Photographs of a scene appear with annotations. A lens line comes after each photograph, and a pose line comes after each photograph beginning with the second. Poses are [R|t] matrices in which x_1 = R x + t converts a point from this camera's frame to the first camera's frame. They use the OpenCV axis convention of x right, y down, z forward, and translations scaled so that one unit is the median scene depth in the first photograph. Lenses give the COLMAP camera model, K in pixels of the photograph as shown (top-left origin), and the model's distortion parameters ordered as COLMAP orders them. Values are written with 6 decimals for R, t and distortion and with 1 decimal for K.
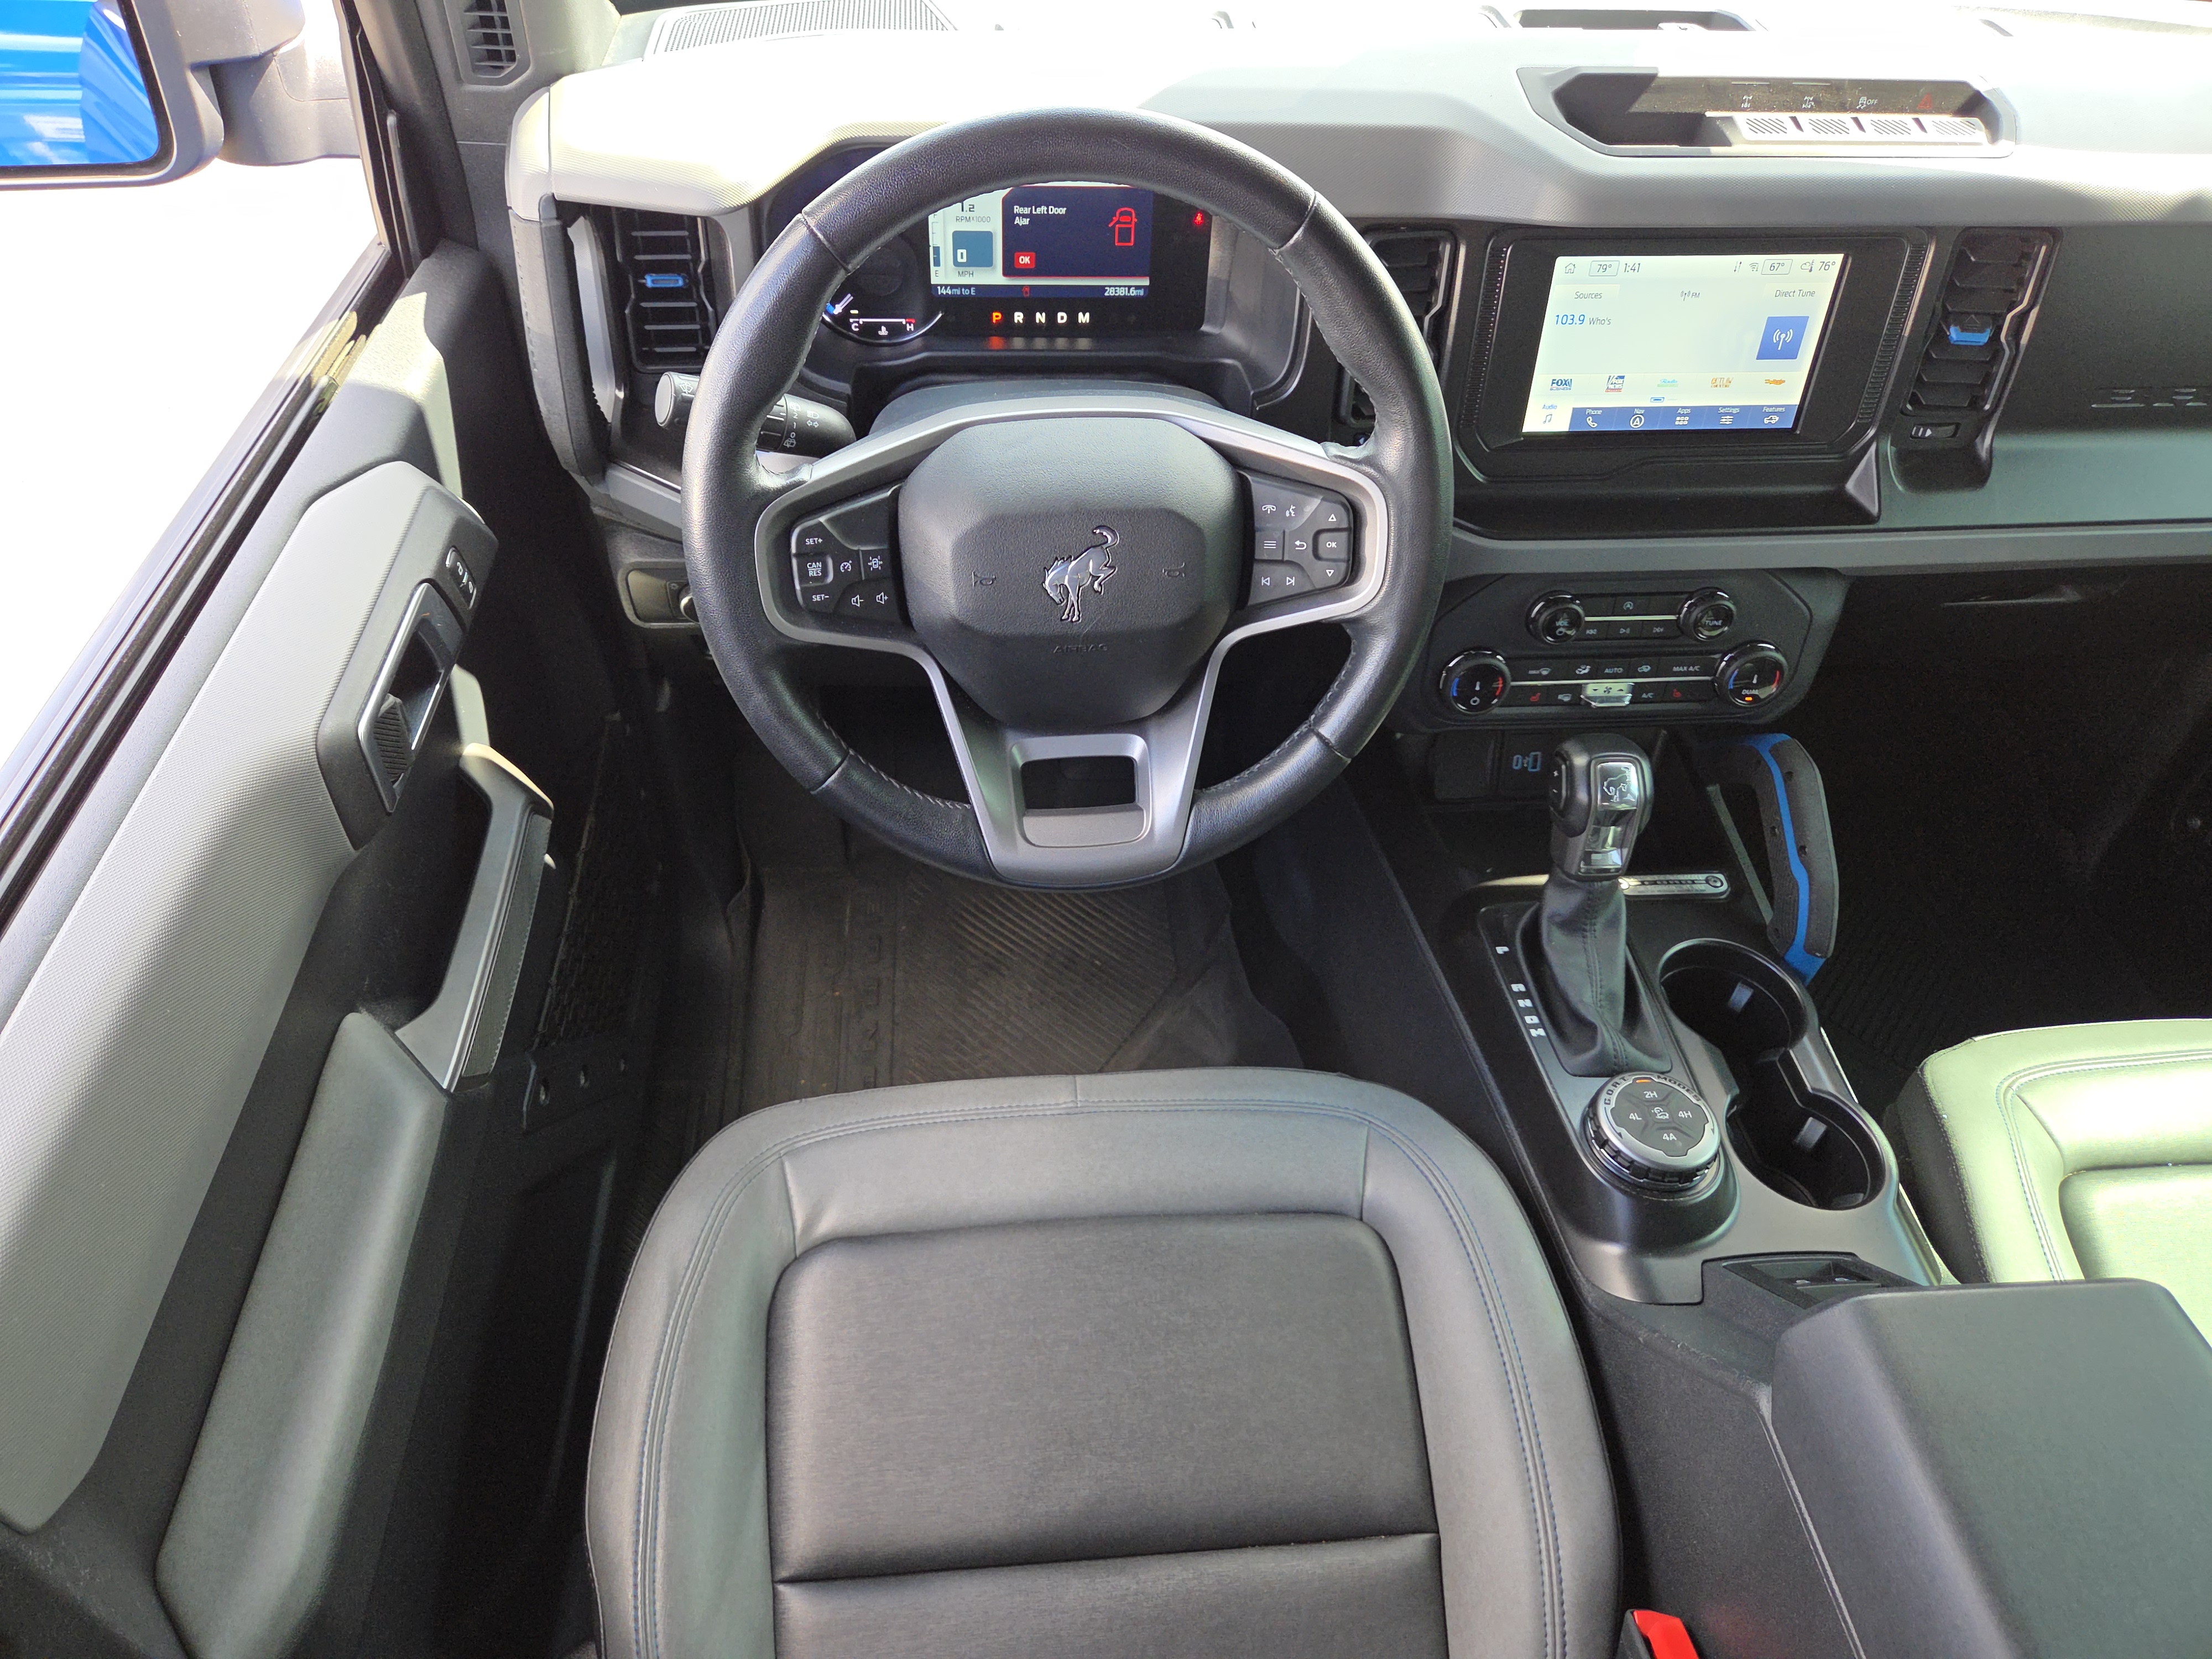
lens RADIAL K [[1503.9, 0, 1106.0], [0, 1503.9, 829.5], [0, 0, 1]] dist [0.006202, 0.002841]
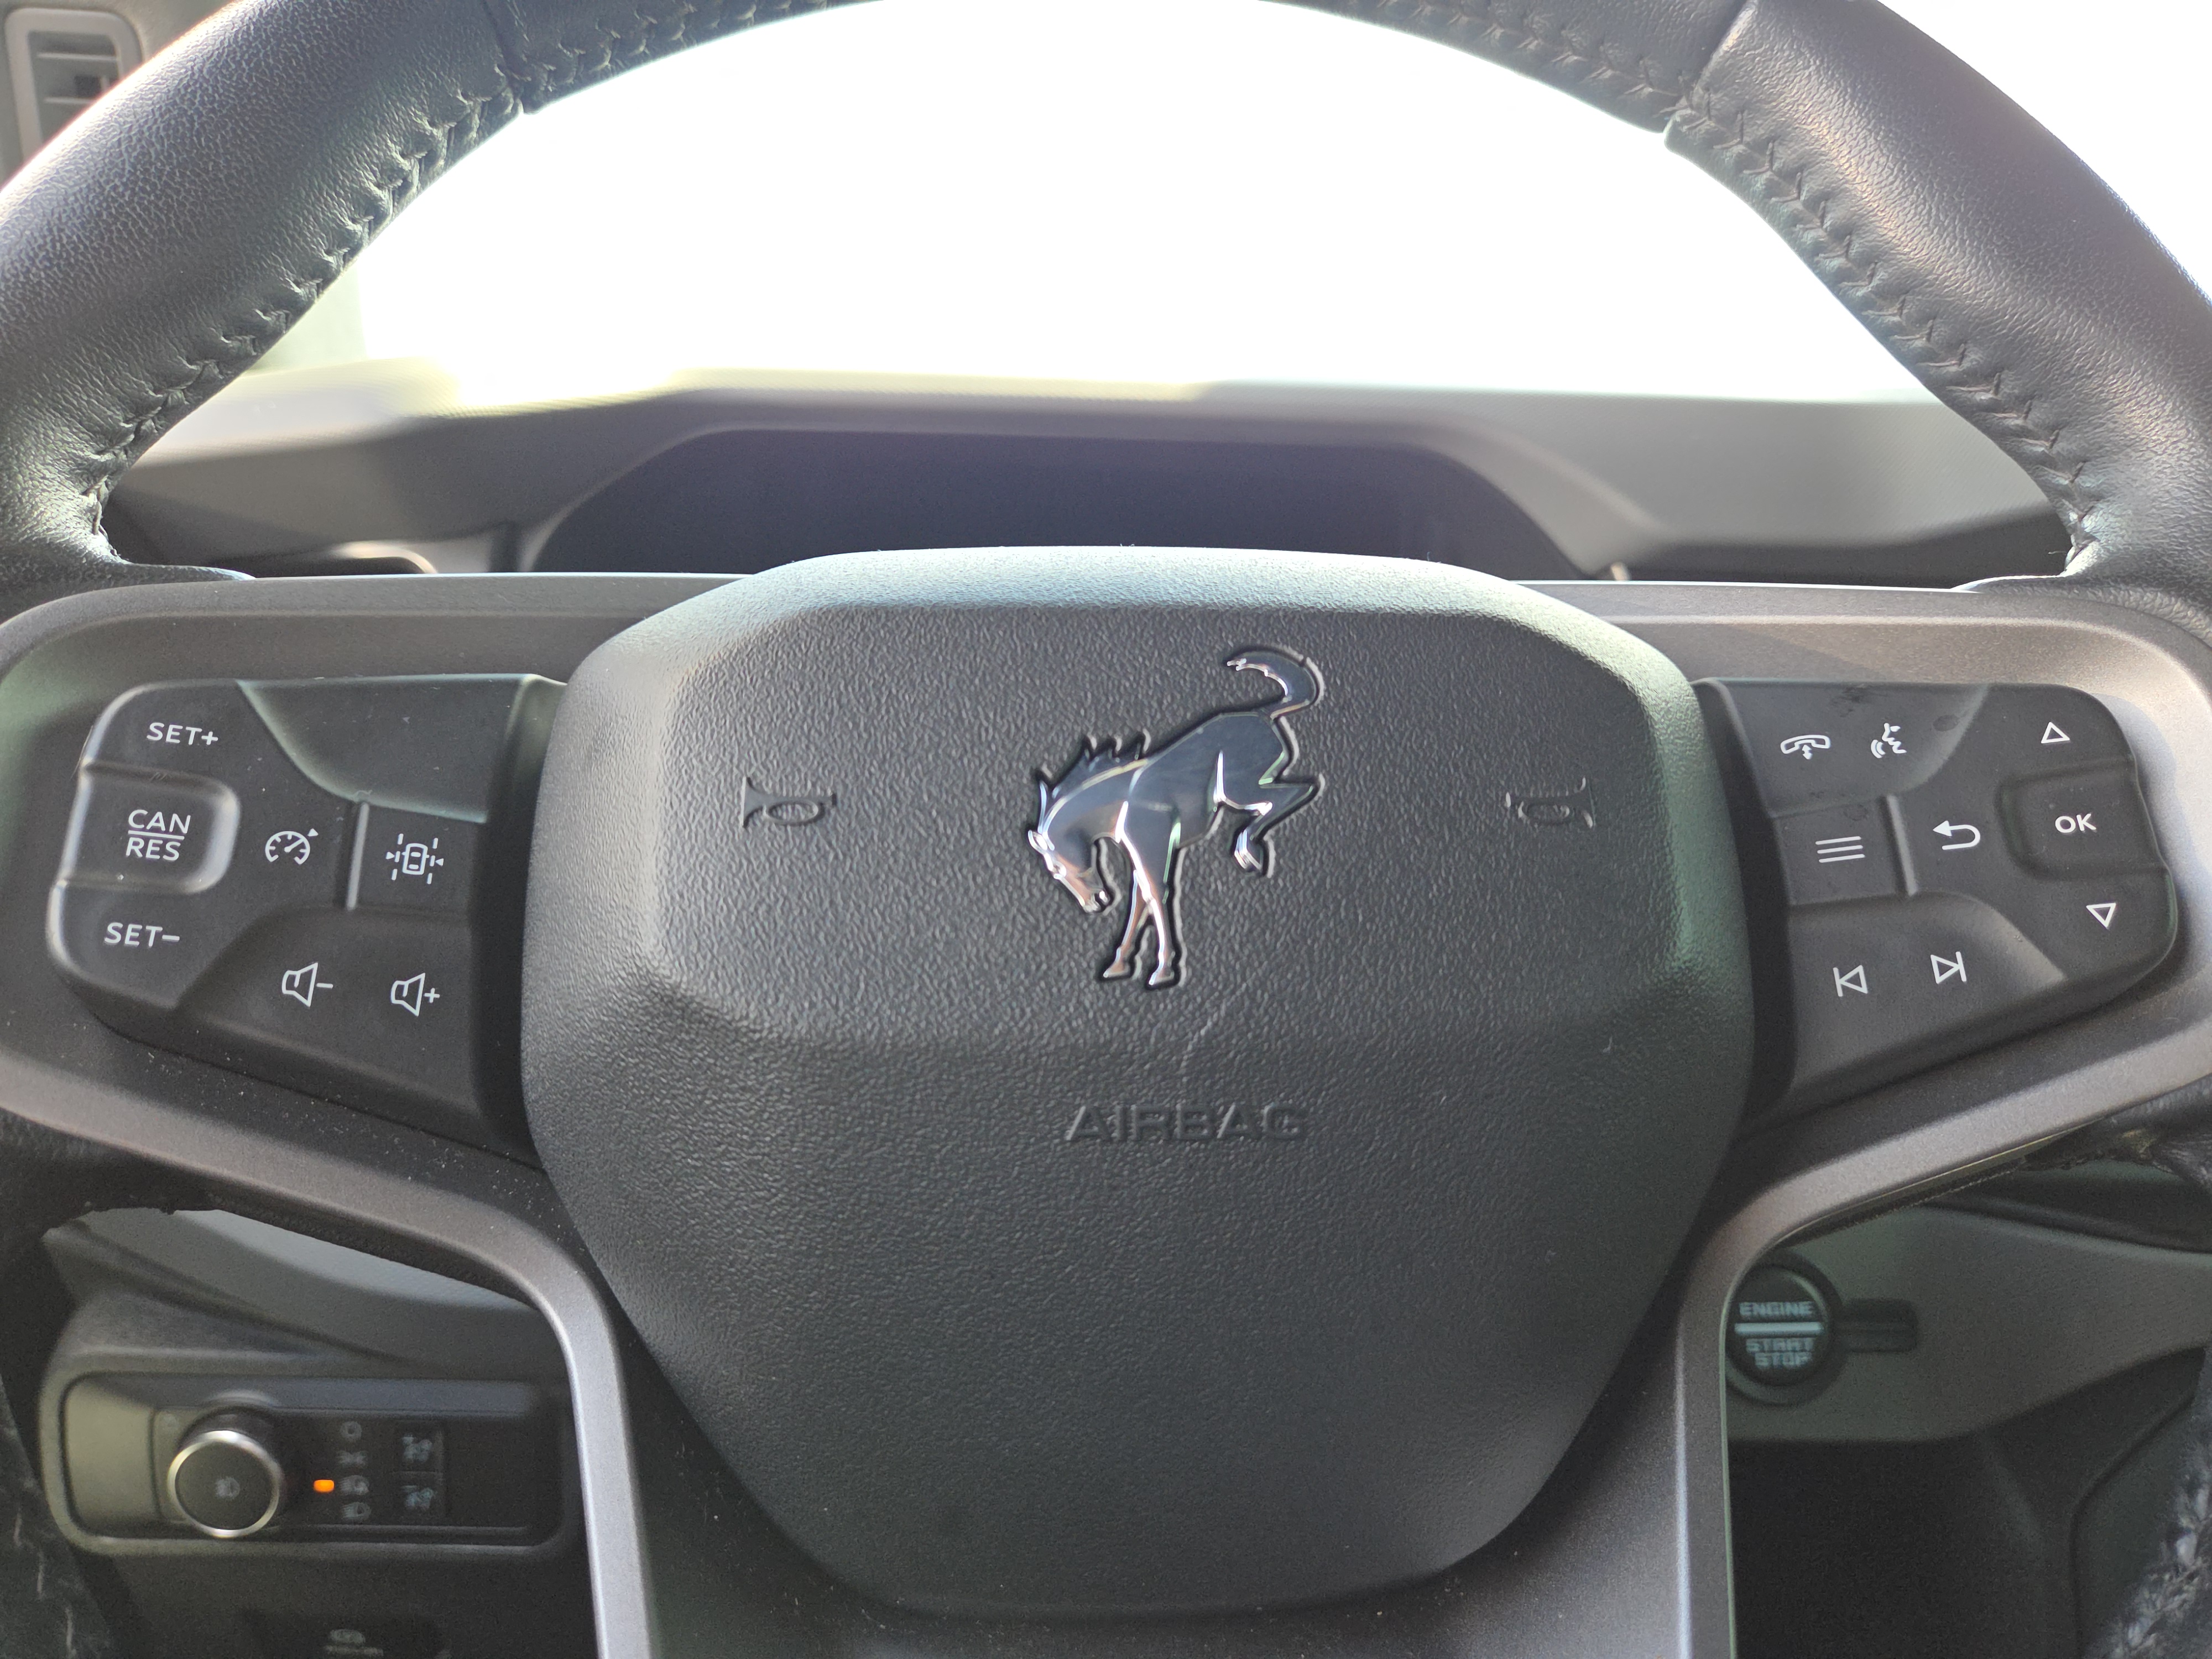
lens RADIAL K [[1503.9, 0, 1106.0], [0, 1503.9, 829.5], [0, 0, 1]] dist [0.006202, 0.002841]
pose [[0.999336, -0.020183, -0.030321, -0.020599], [-0.006322, 0.723688, -0.690099, 0.005216], [0.035871, 0.689832, 0.723080, 0.794164]]
